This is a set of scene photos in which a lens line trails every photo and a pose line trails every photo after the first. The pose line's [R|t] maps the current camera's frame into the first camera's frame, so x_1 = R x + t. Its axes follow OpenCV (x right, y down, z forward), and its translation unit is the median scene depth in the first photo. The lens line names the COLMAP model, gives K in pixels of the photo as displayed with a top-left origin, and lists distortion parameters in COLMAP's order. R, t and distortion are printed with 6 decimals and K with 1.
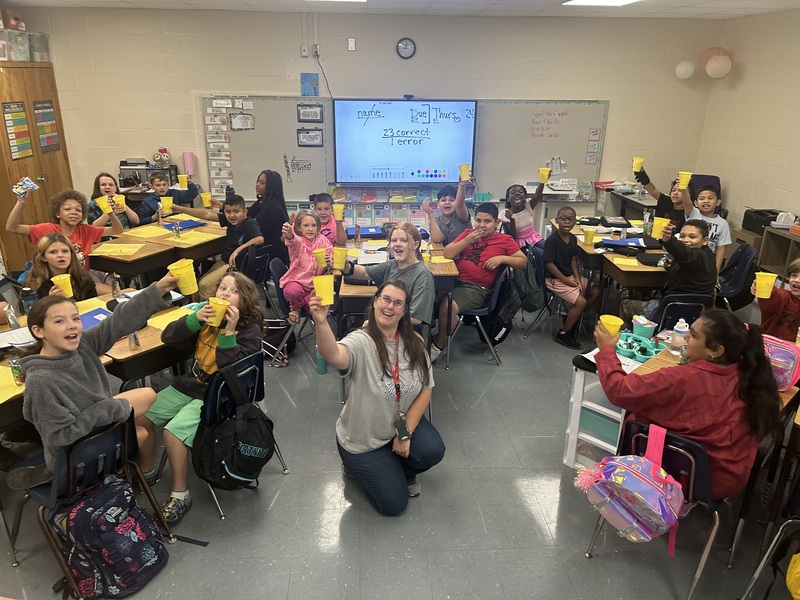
lens RADIAL K [[601.0, 0, 403.2], [0, 601.0, 295.7], [0, 0, 1]] dist [0.031997, -0.024495]
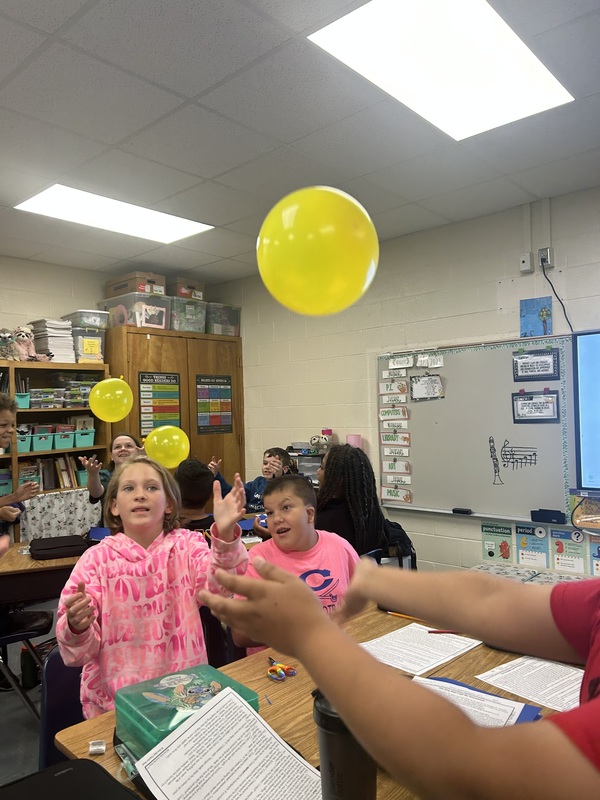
lens RADIAL K [[601.0, 0, 290.6], [0, 601.0, 408.6], [0, 0, 1]] dist [0.031997, -0.024495]
pose [[0.712499, -0.041019, -0.700474, 0.076996], [-0.199957, 0.945027, -0.258730, -0.073190], [0.672579, 0.324409, 0.665128, 0.489394]]
